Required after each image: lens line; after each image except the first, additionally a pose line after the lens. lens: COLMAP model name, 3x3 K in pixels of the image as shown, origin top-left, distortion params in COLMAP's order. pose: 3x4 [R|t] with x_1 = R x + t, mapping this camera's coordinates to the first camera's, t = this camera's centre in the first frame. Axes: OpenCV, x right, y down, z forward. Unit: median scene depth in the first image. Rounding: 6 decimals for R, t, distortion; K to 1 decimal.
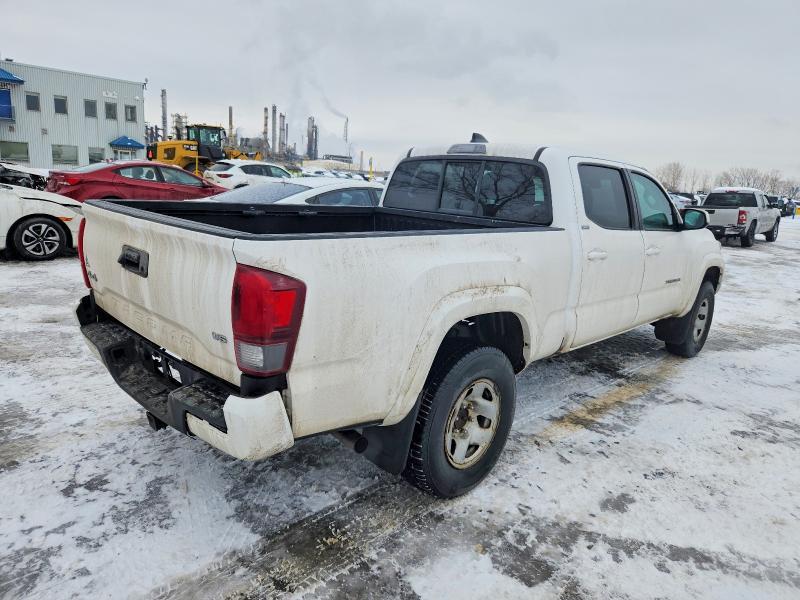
lens RADIAL K [[540.6, 0, 404.8], [0, 540.6, 300.5], [0, 0, 1]] dist [0.009999, -0.010008]
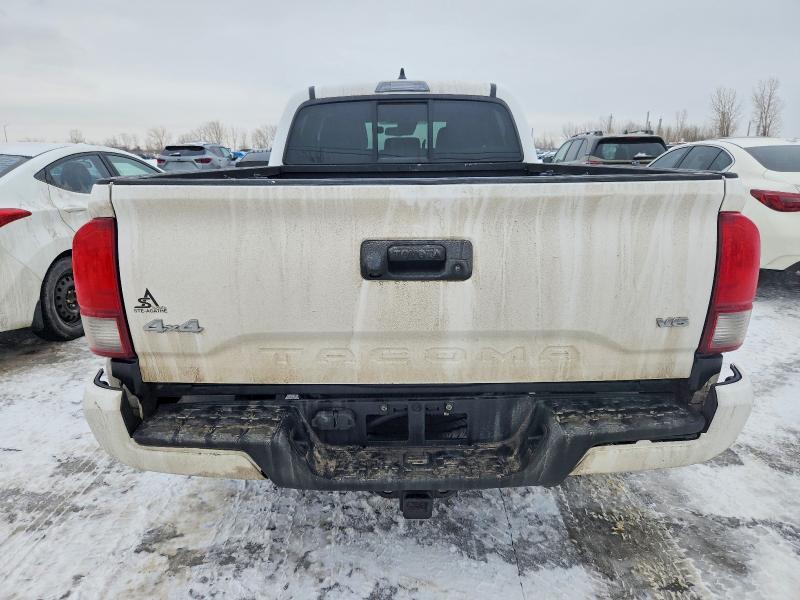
lens RADIAL K [[540.6, 0, 400.0], [0, 540.6, 304.2], [0, 0, 1]] dist [0.009999, -0.010008]
pose [[0.721405, -0.251616, 0.645186, -0.570579], [0.203081, 0.967563, 0.150267, -0.073991], [-0.662067, 0.022622, 0.749103, 0.368077]]
